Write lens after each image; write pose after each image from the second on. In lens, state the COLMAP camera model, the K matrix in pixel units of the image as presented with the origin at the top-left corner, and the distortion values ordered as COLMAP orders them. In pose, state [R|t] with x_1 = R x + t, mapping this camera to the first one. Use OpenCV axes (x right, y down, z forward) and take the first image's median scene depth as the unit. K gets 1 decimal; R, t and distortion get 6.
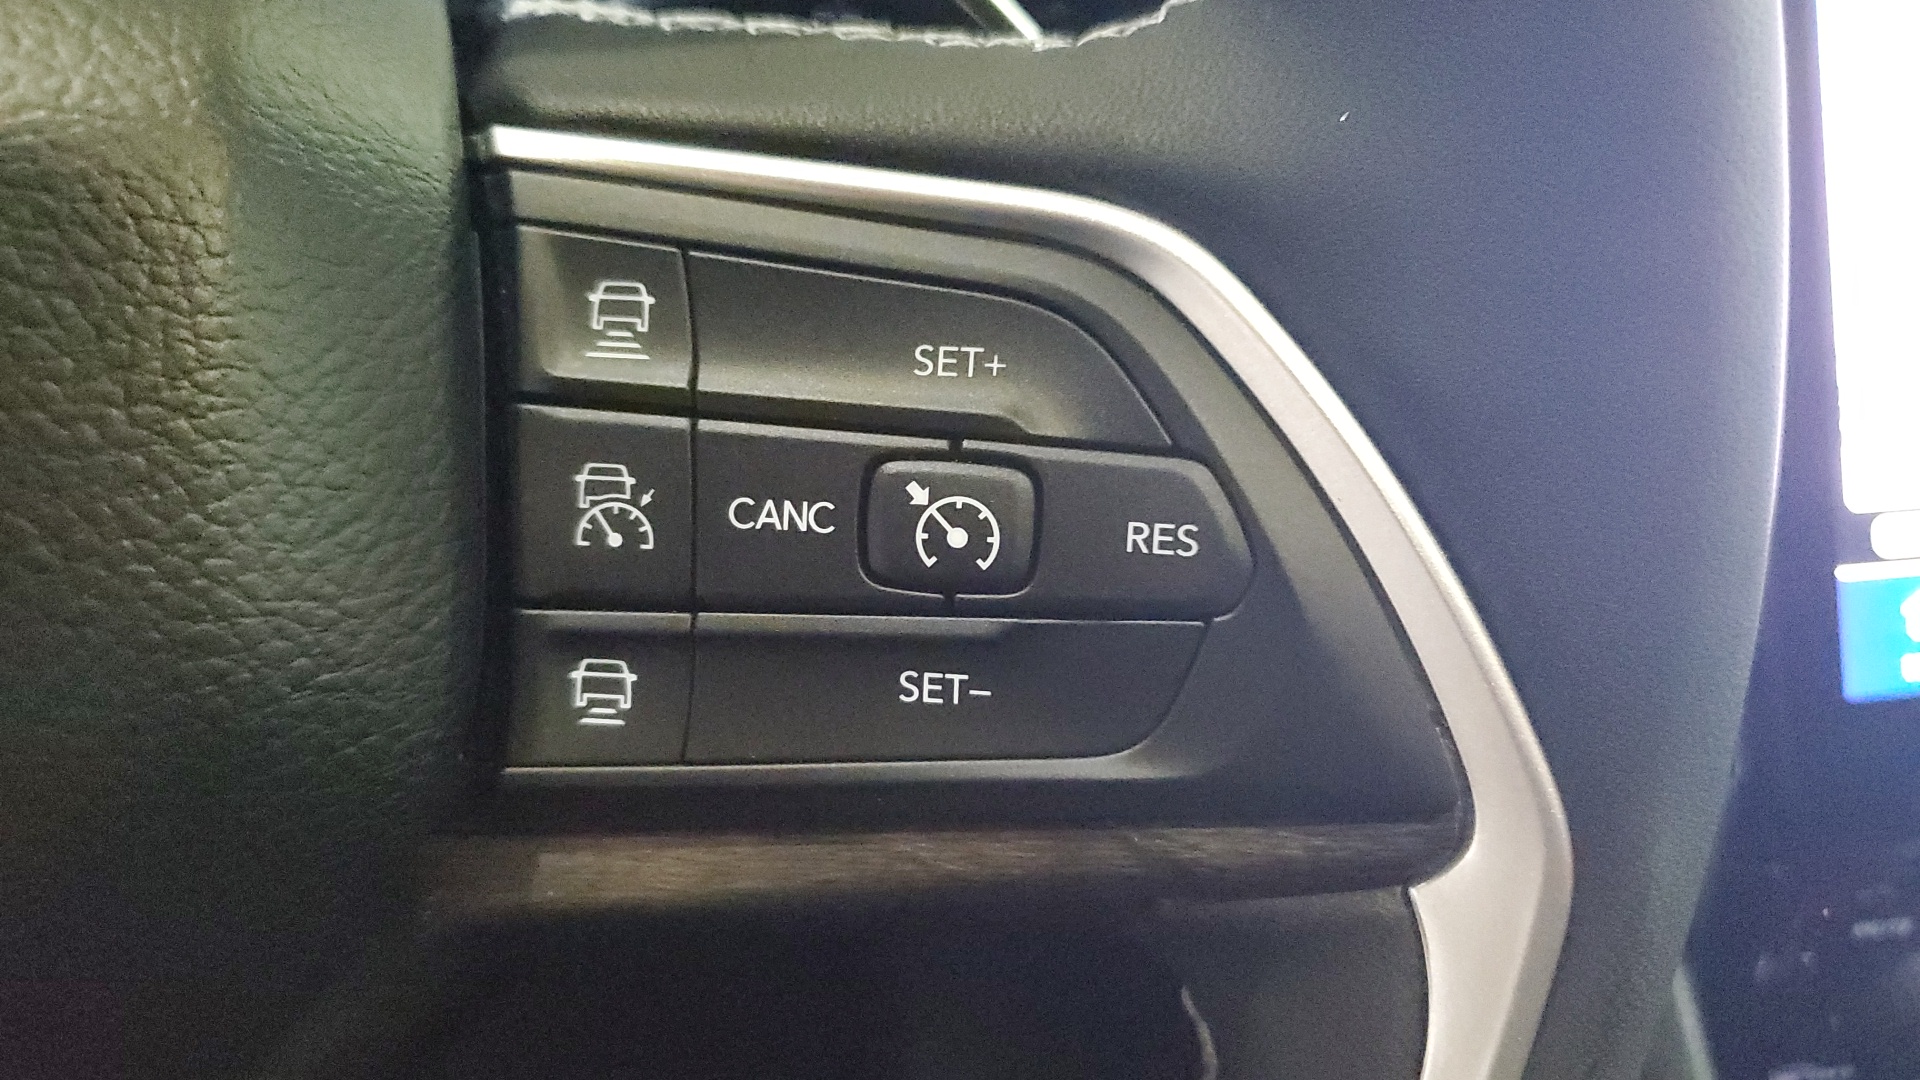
lens RADIAL K [[1513.9, 0, 987.8], [0, 1513.9, 543.3], [0, 0, 1]] dist [0.049074, -0.004226]
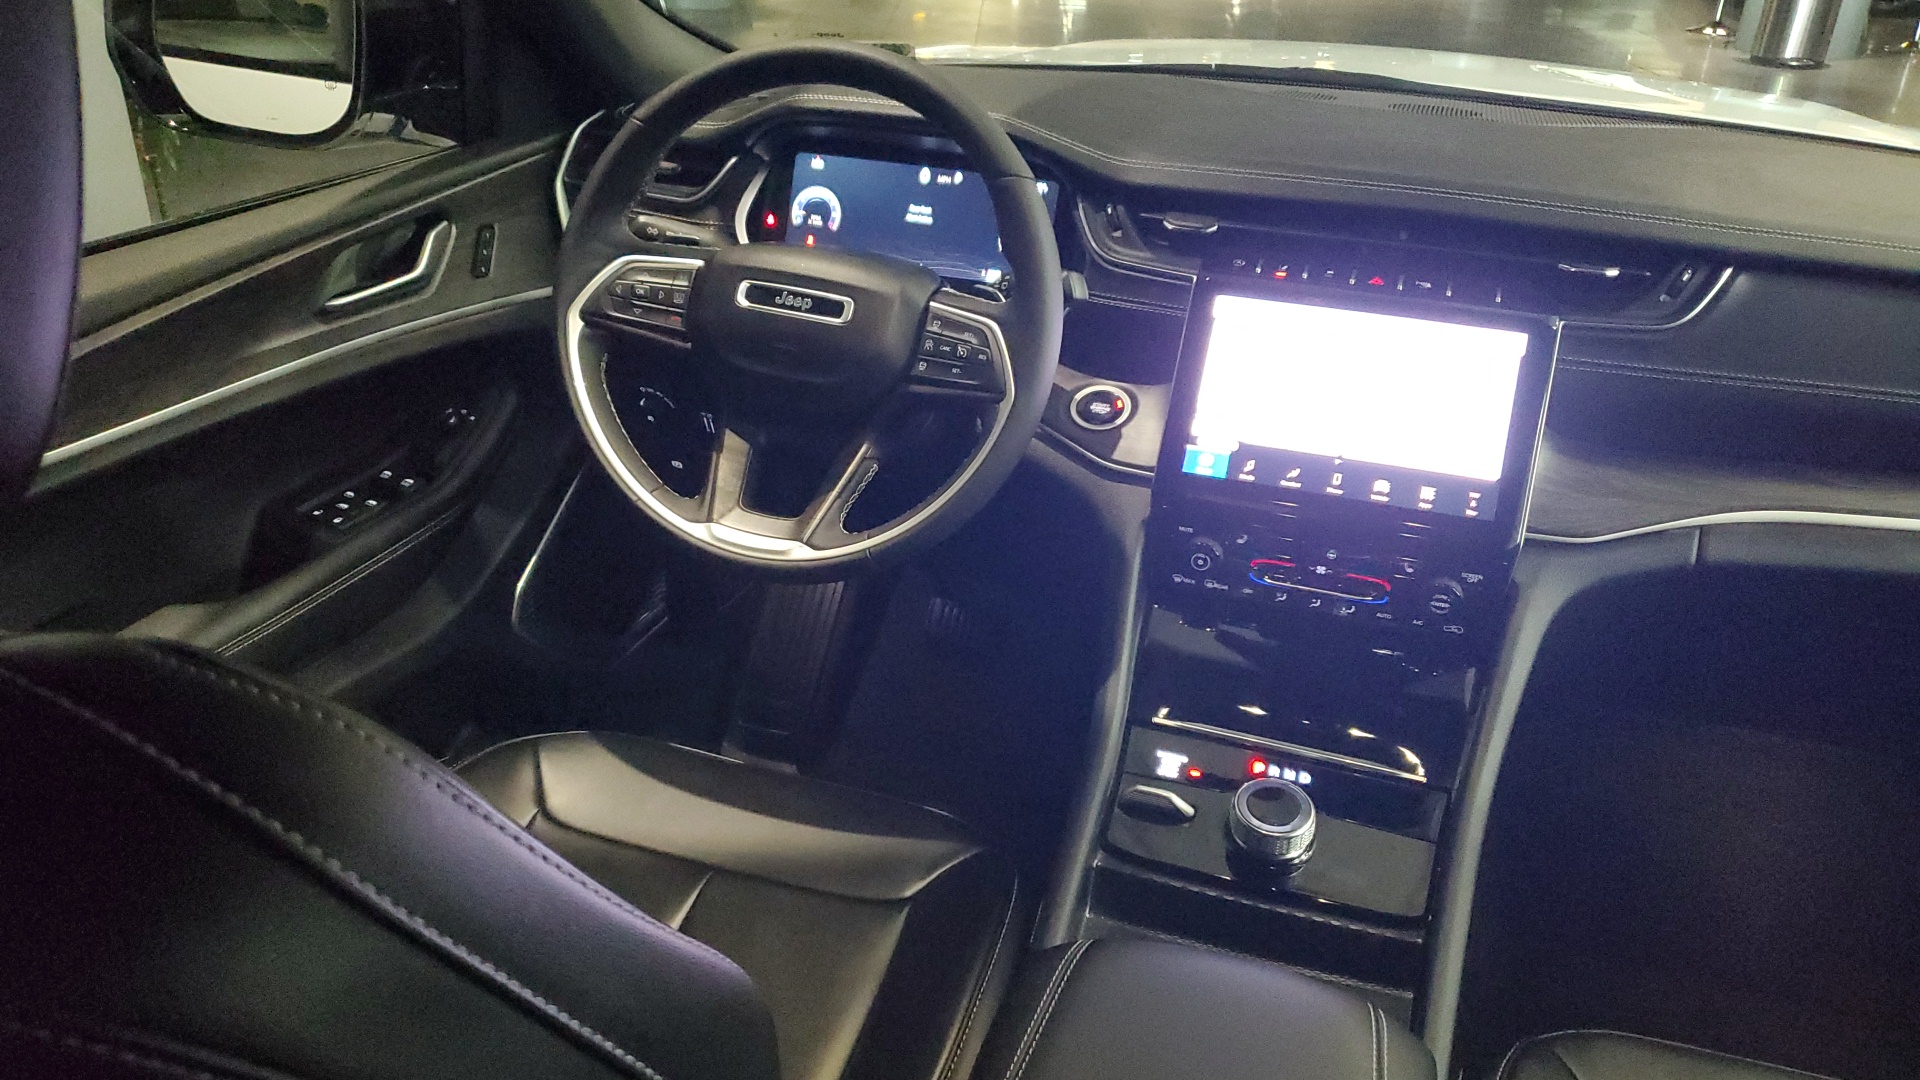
lens RADIAL K [[1411.2, 0, 960.0], [0, 1411.2, 540.0], [0, 0, 1]] dist [0.211179, -0.563722]
pose [[0.897425, 0.219720, -0.382559, 3.227558], [-0.279358, 0.954172, -0.107309, 1.845366], [0.341449, 0.203172, 0.917678, -6.087088]]
